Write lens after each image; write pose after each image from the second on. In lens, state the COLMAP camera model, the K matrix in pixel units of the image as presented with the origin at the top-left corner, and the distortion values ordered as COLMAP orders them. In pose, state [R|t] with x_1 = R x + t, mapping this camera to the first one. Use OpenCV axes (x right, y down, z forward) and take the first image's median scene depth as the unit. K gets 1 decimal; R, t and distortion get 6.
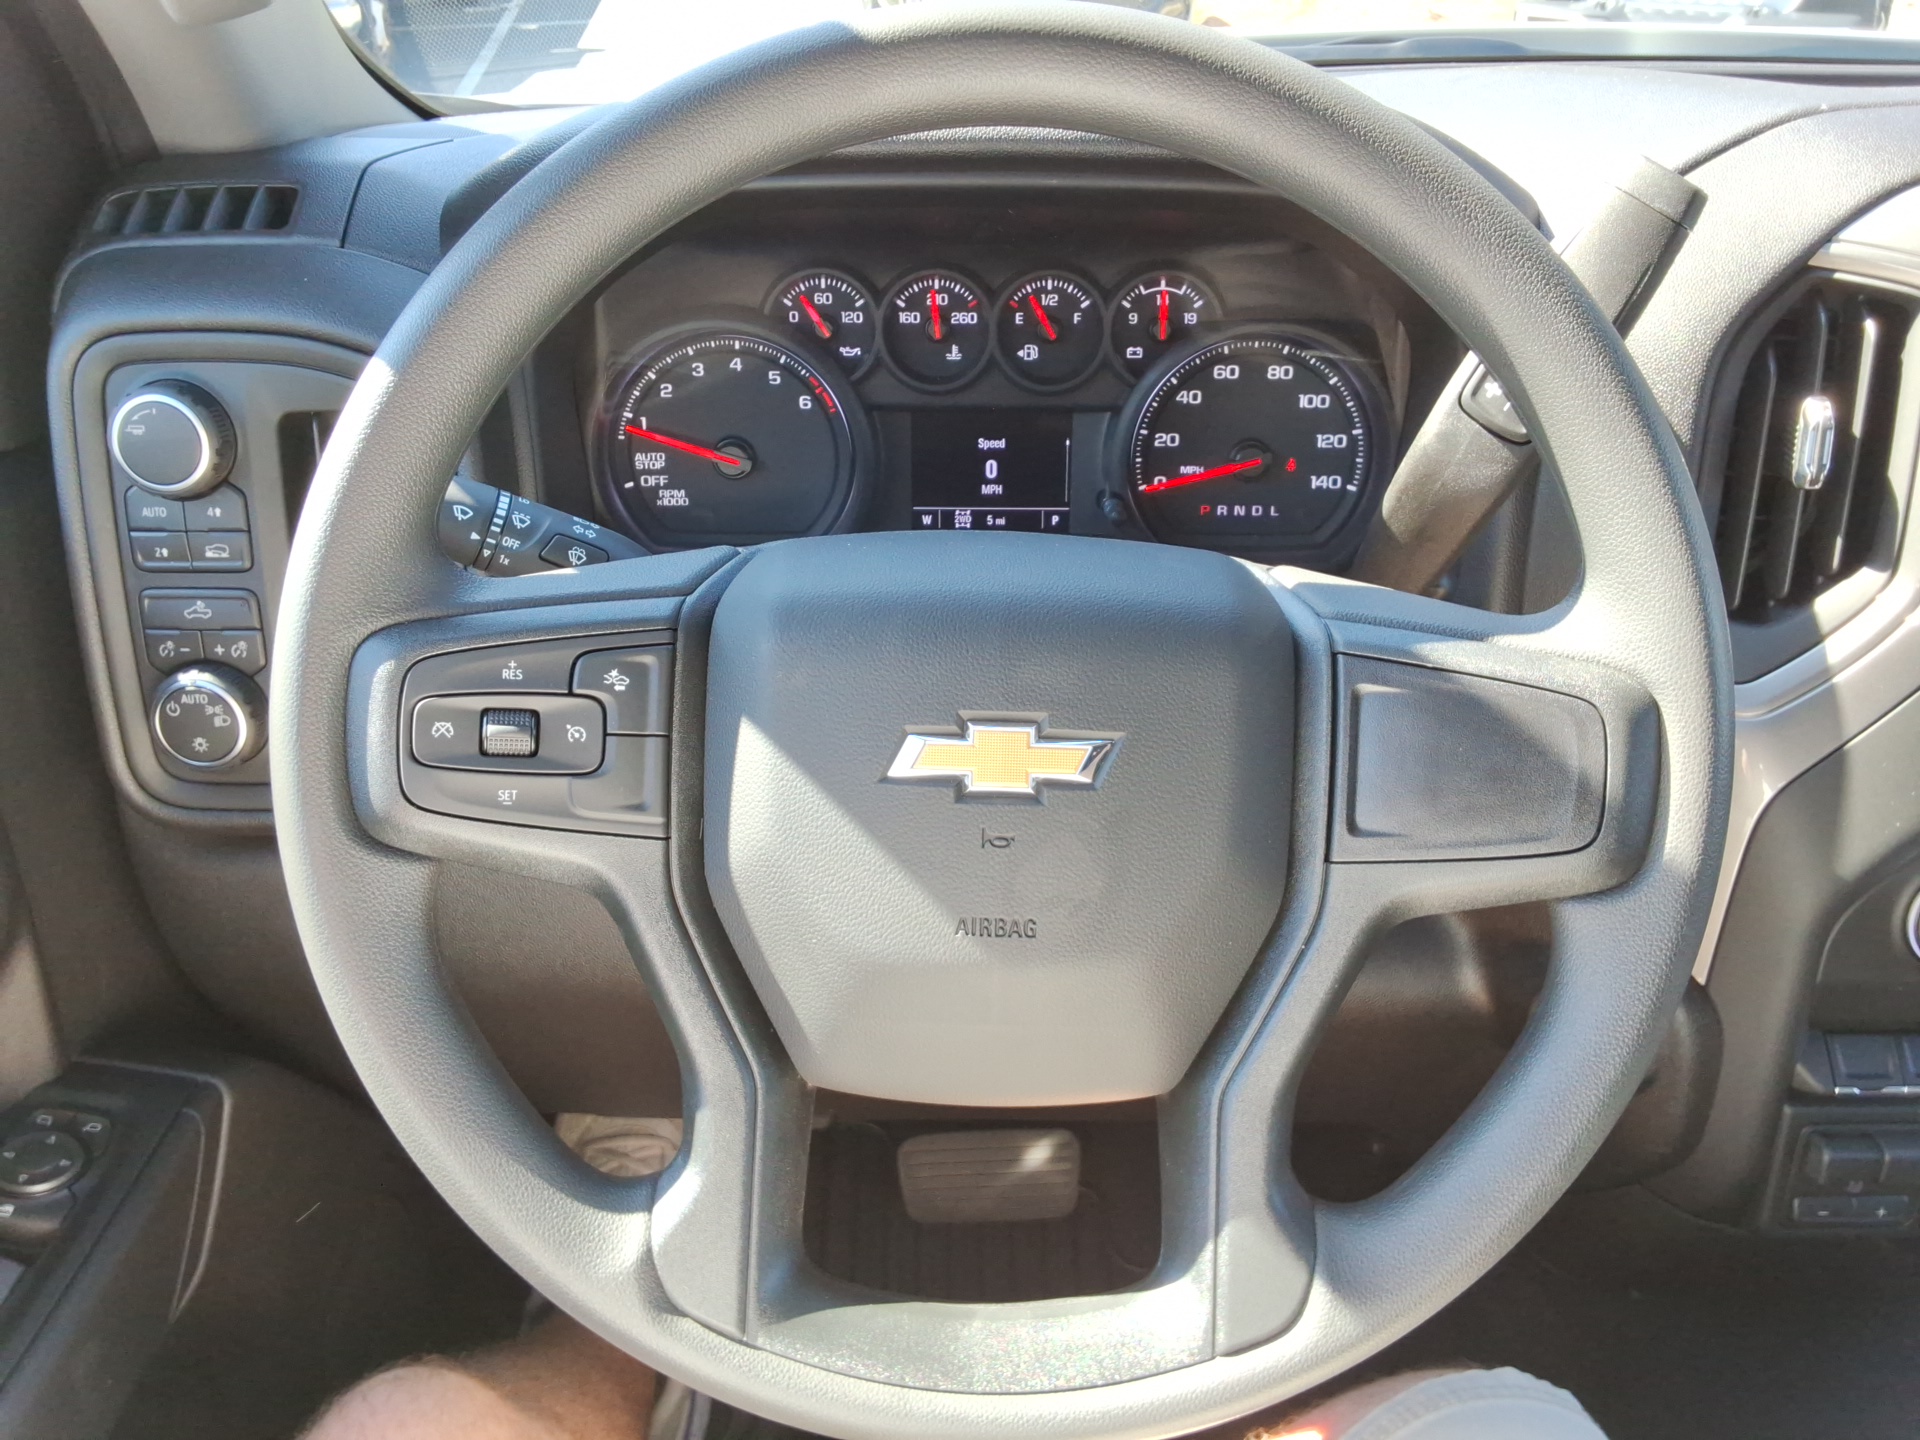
lens RADIAL K [[1546.2, 0, 972.1], [0, 1546.2, 706.7], [0, 0, 1]] dist [0.102049, -0.155623]
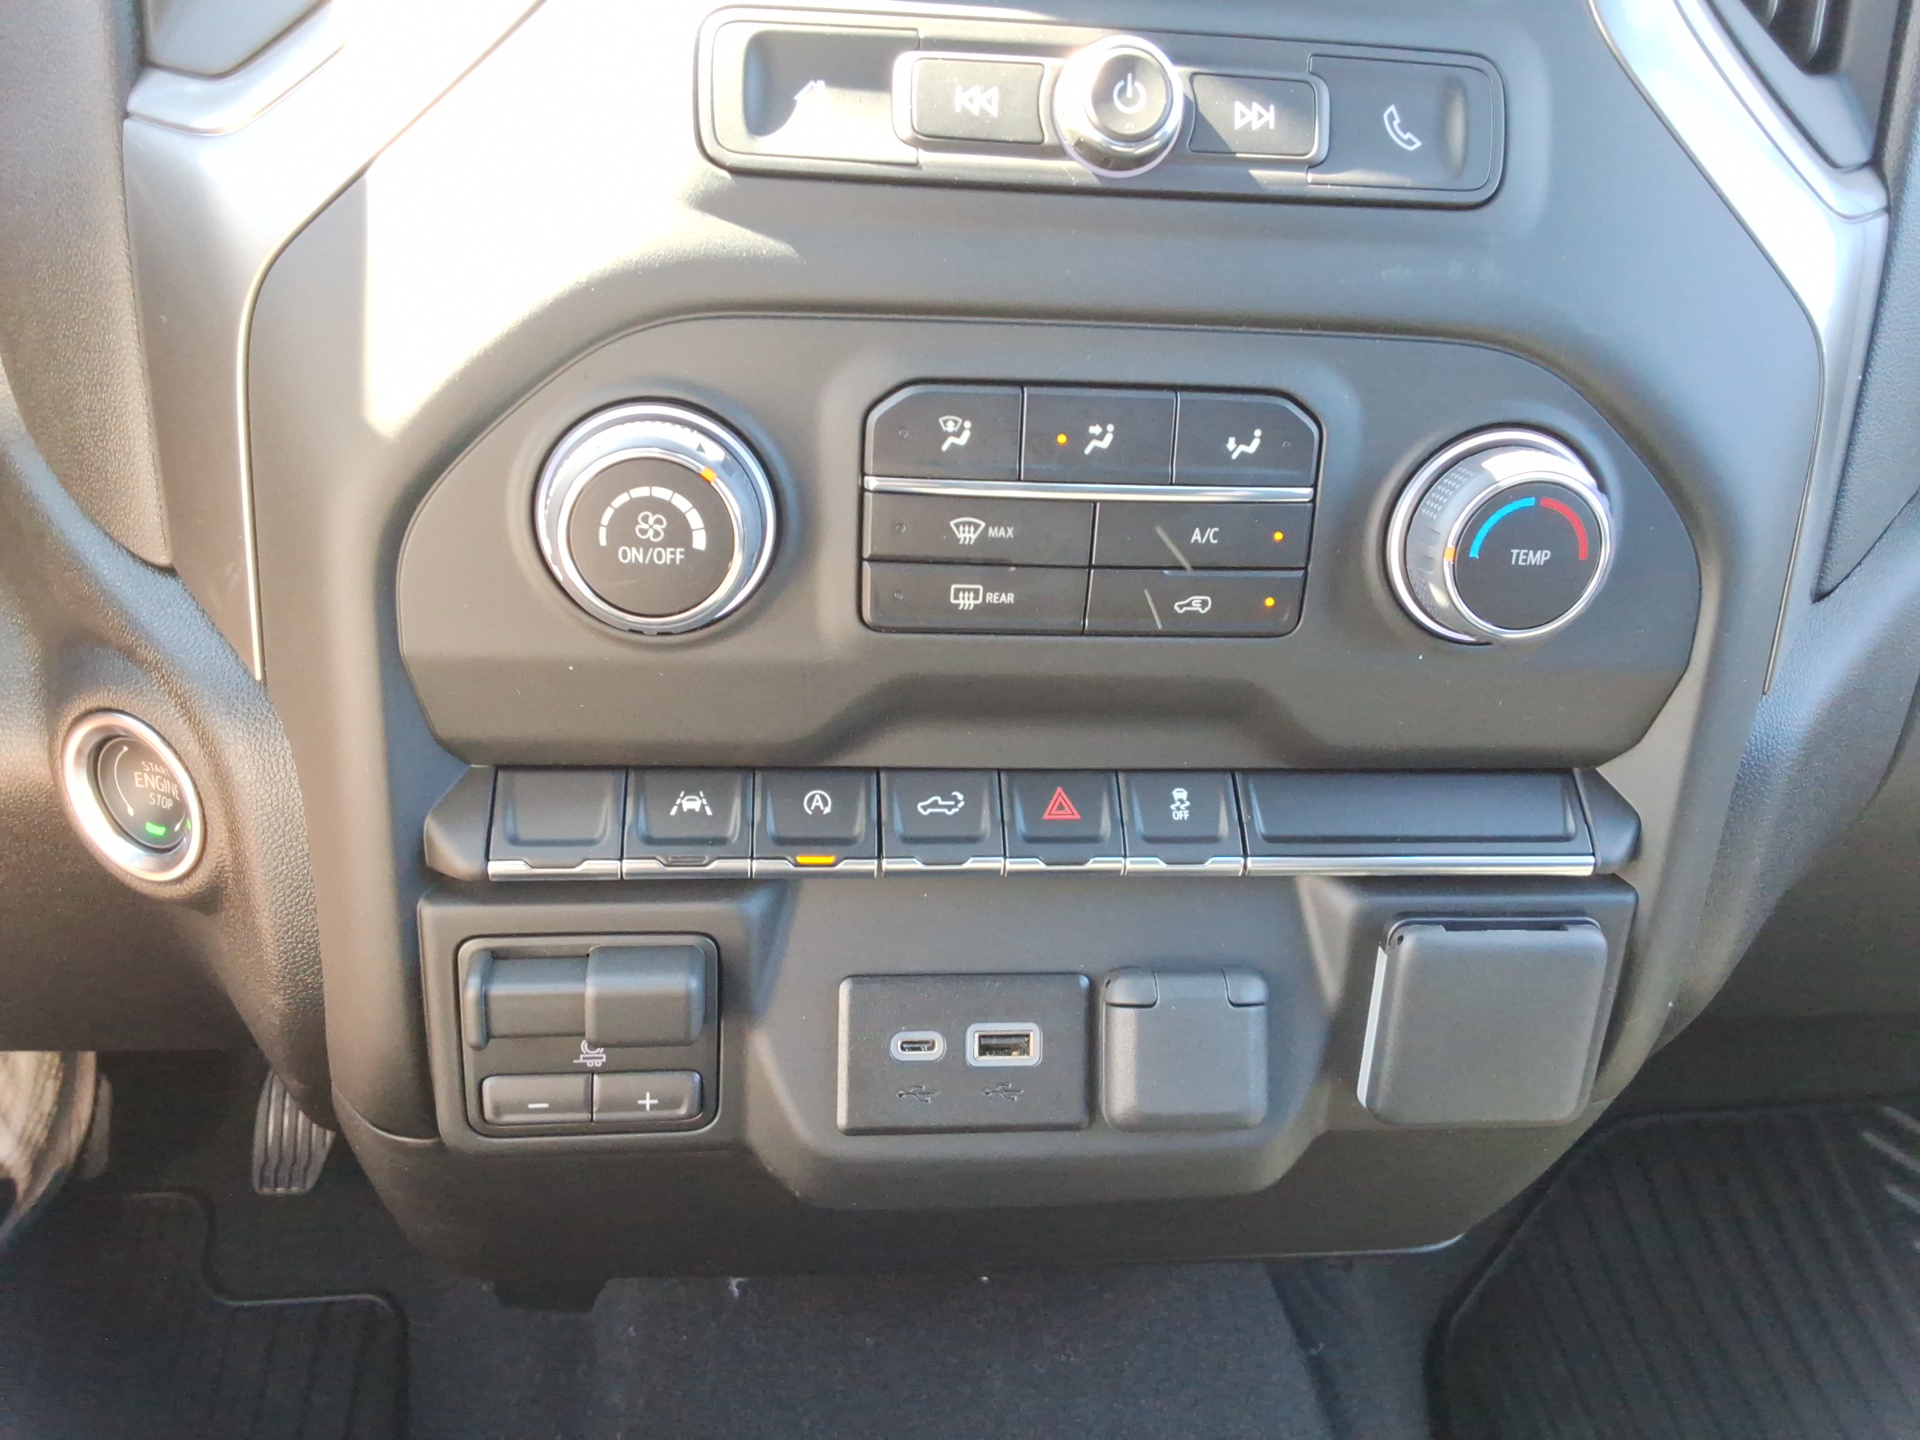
lens RADIAL K [[1546.2, 0, 954.2], [0, 1546.2, 706.6], [0, 0, 1]] dist [0.102049, -0.155623]
pose [[0.993557, 0.006224, 0.113162, 0.585517], [-0.002548, 0.999465, -0.032601, 0.184769], [-0.113305, 0.032102, 0.993042, 0.393247]]
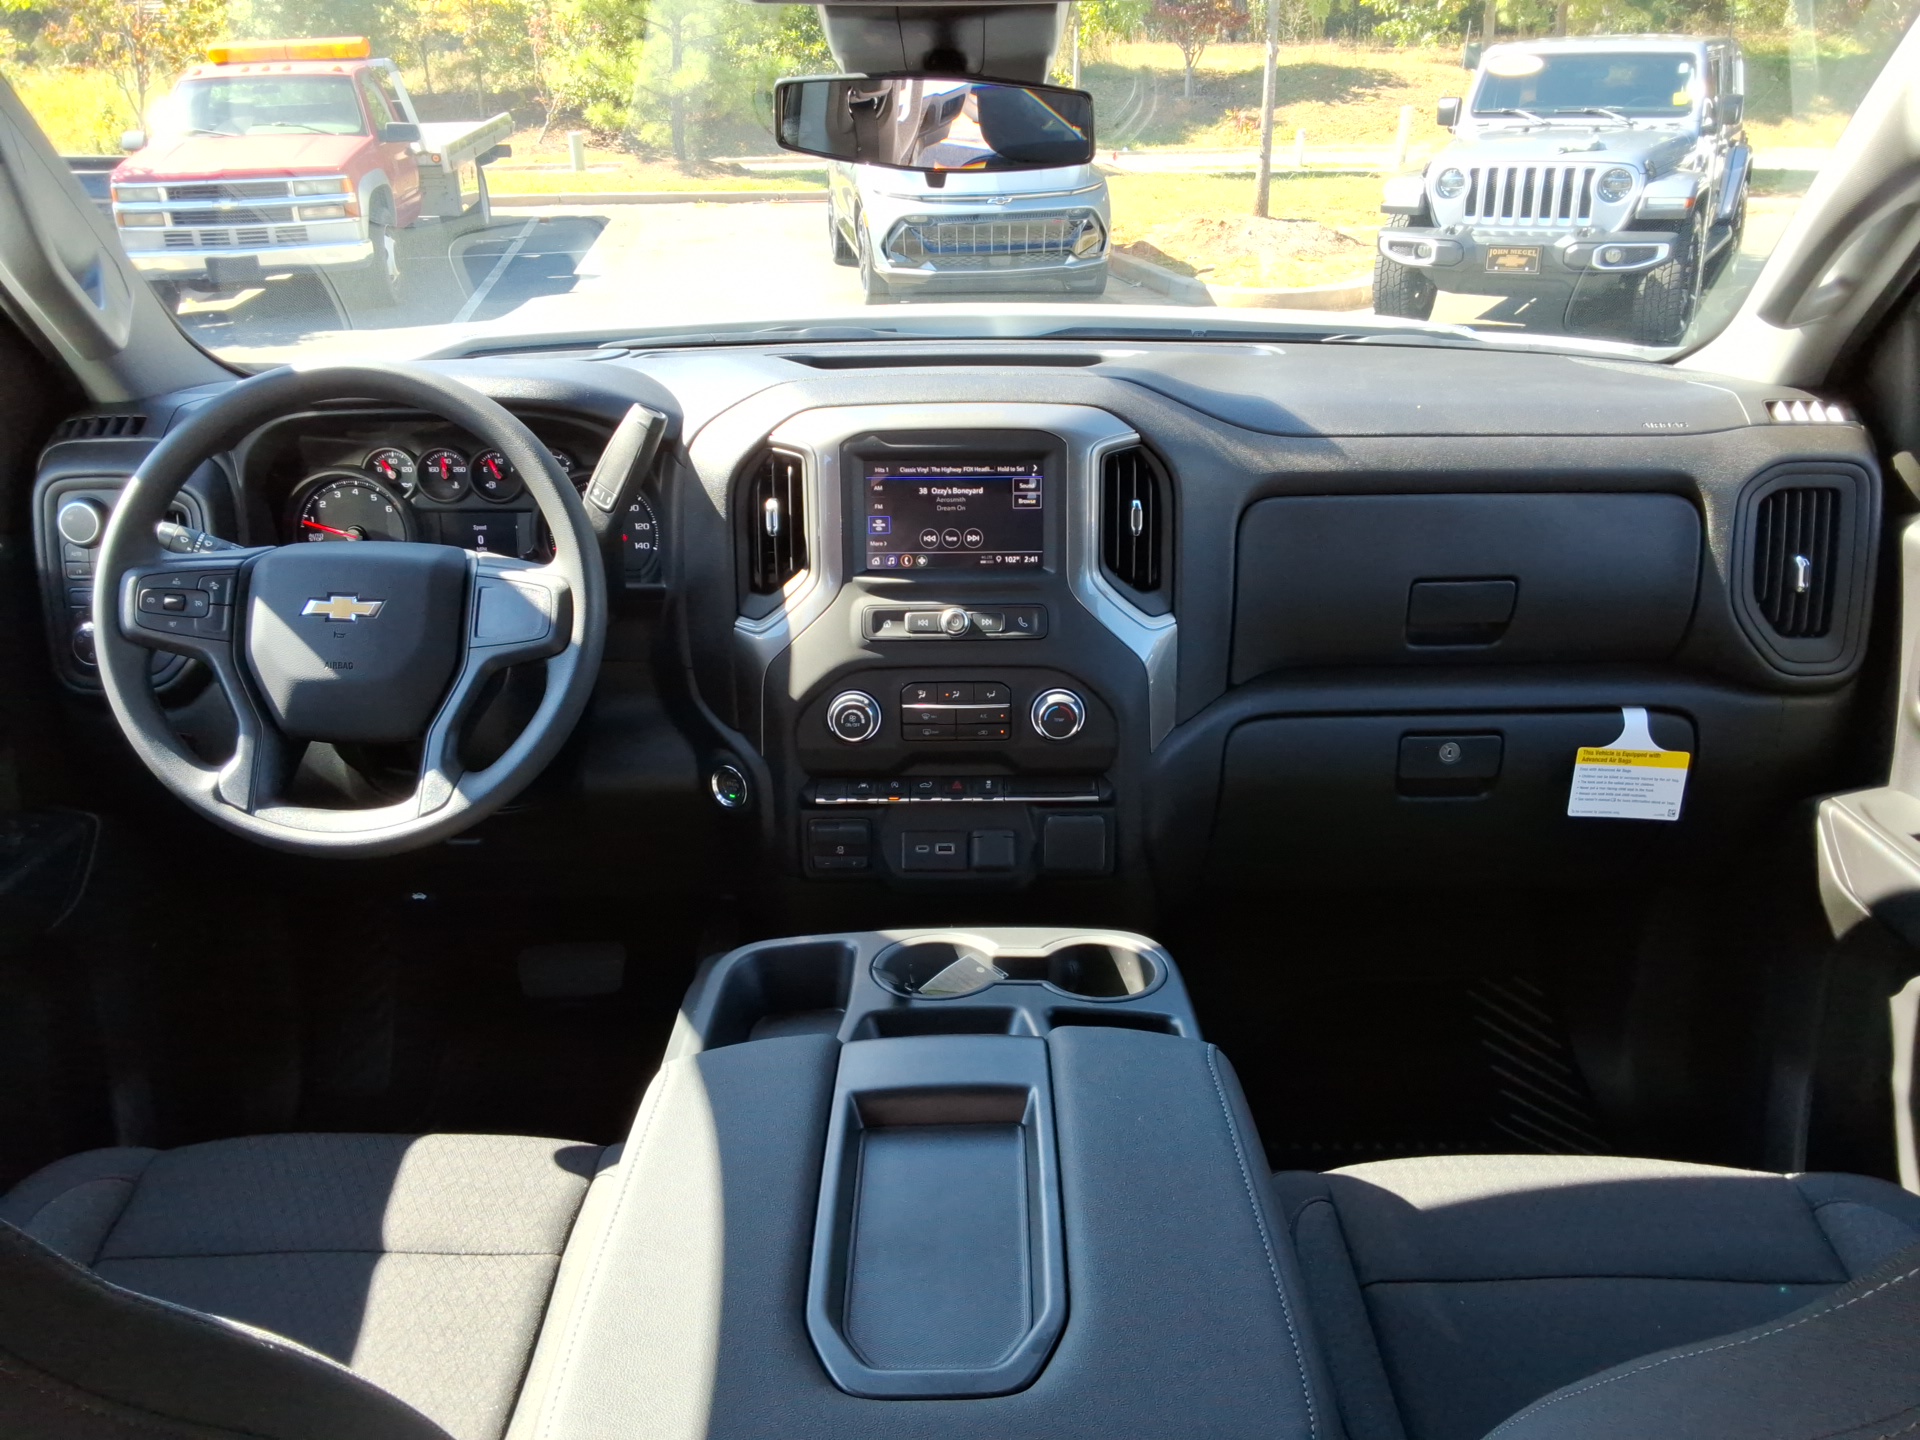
lens RADIAL K [[1546.2, 0, 971.5], [0, 1546.2, 699.0], [0, 0, 1]] dist [0.102049, -0.155623]
pose [[0.999928, -0.009889, -0.006795, 0.713860], [0.008998, 0.992666, -0.120556, 0.333033], [0.007938, 0.120486, 0.992683, -1.106780]]
